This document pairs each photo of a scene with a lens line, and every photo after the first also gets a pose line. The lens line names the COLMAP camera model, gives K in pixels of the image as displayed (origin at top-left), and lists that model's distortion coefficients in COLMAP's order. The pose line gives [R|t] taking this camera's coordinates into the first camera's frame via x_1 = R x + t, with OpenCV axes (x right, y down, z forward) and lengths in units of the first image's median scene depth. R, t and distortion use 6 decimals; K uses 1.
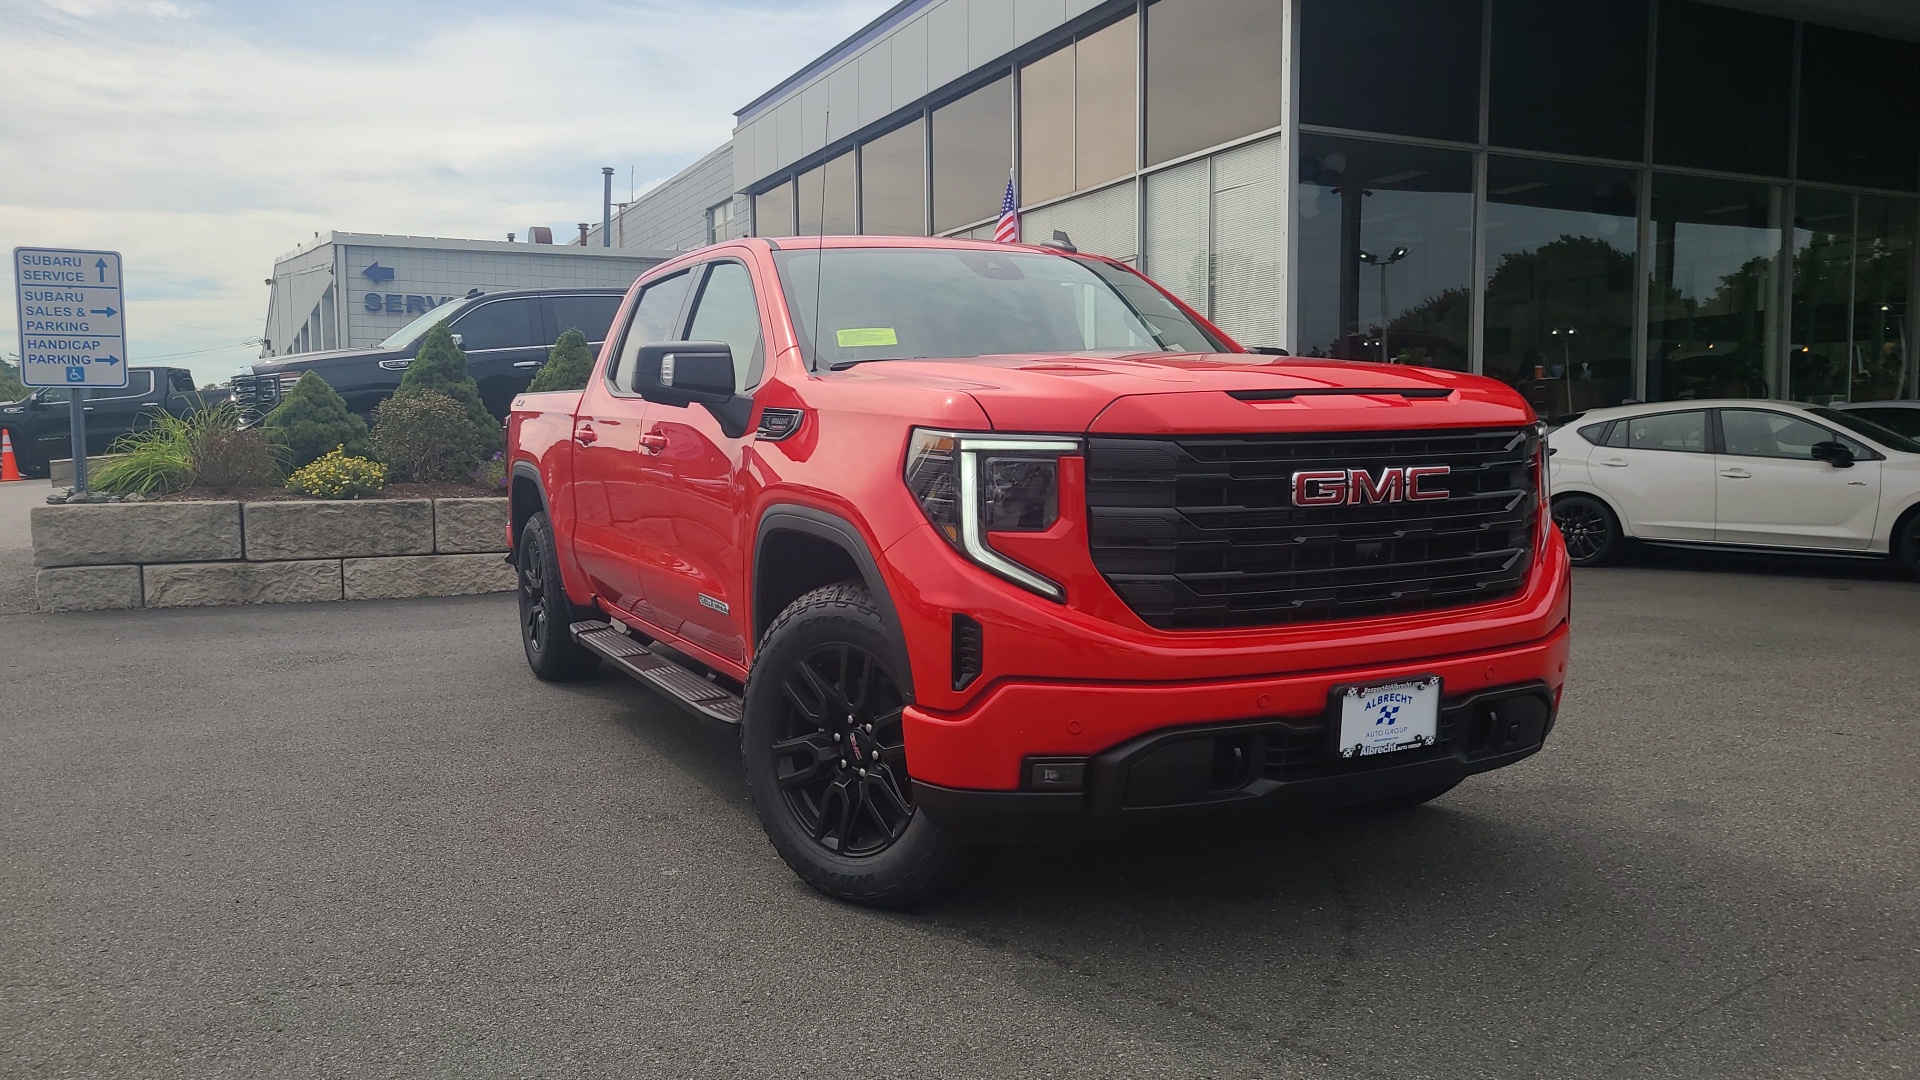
lens RADIAL K [[1342.0, 0, 960.0], [0, 1342.0, 540.0], [0, 0, 1]] dist [0.056774, -0.038391]
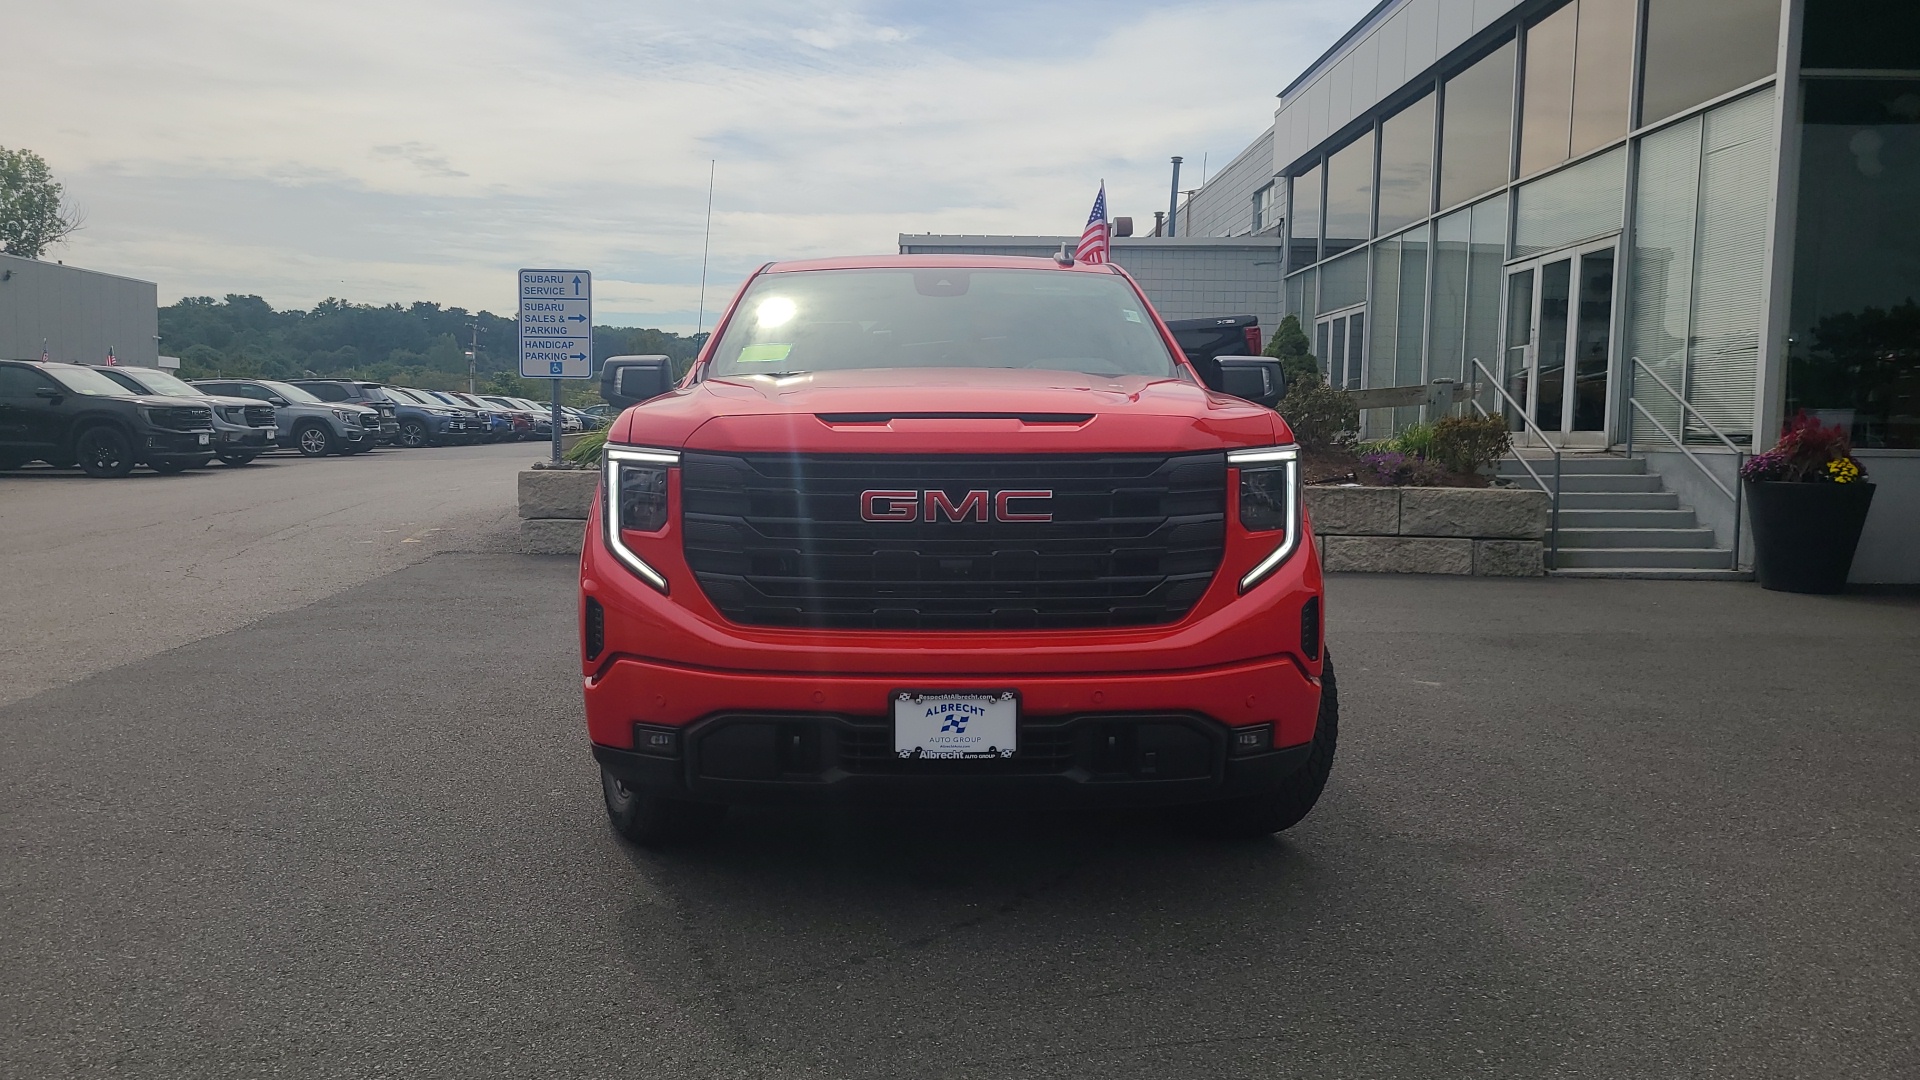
lens RADIAL K [[1342.0, 0, 960.0], [0, 1342.0, 540.0], [0, 0, 1]] dist [0.056774, -0.038391]
pose [[0.907408, 0.058031, -0.416224, 0.734896], [-0.052707, 0.998315, 0.024281, -0.038421], [0.416932, -0.000095, 0.908938, 0.047216]]
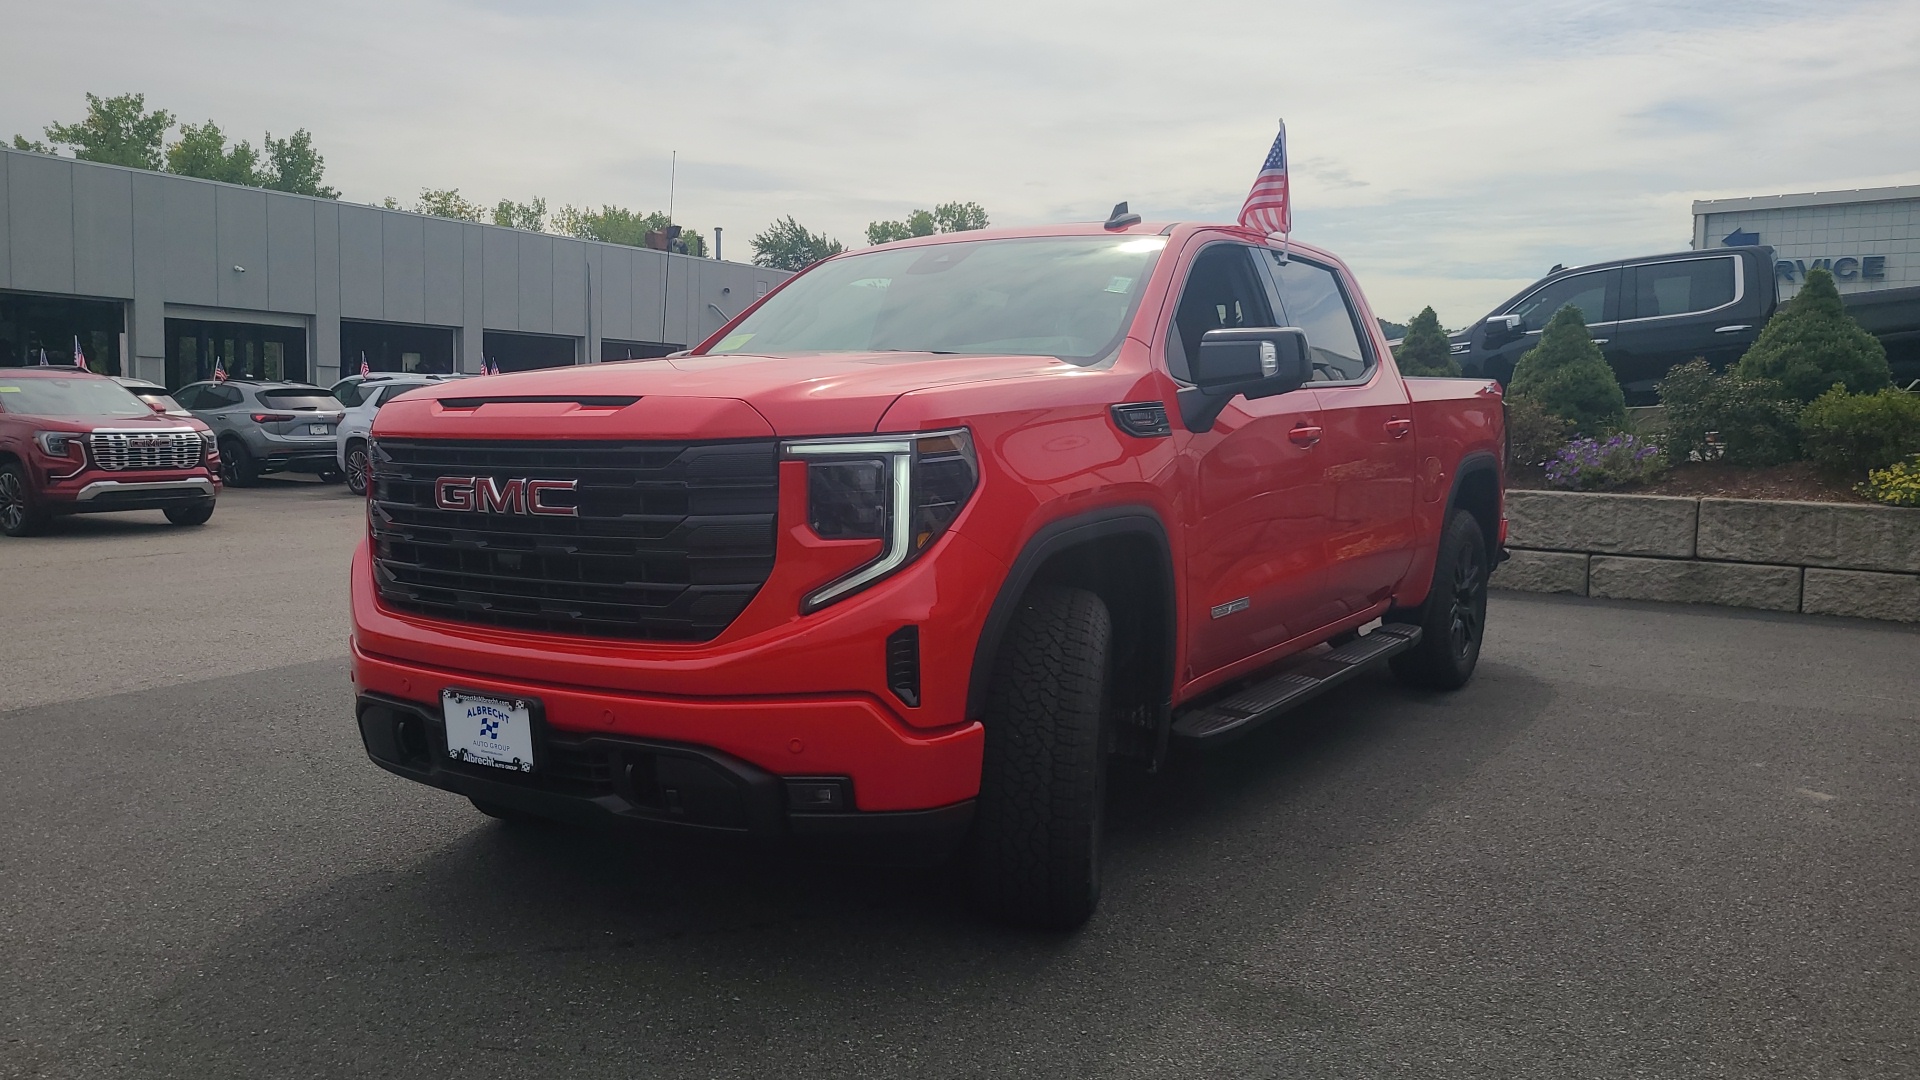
lens RADIAL K [[1420.0, 0, 929.1], [0, 1420.0, 518.1], [0, 0, 1]] dist [0.007102, 0.001466]
pose [[0.524735, 0.073940, -0.848048, 1.329817], [-0.079087, 0.996146, 0.037917, -0.086470], [0.847584, 0.047173, 0.528560, 0.702934]]
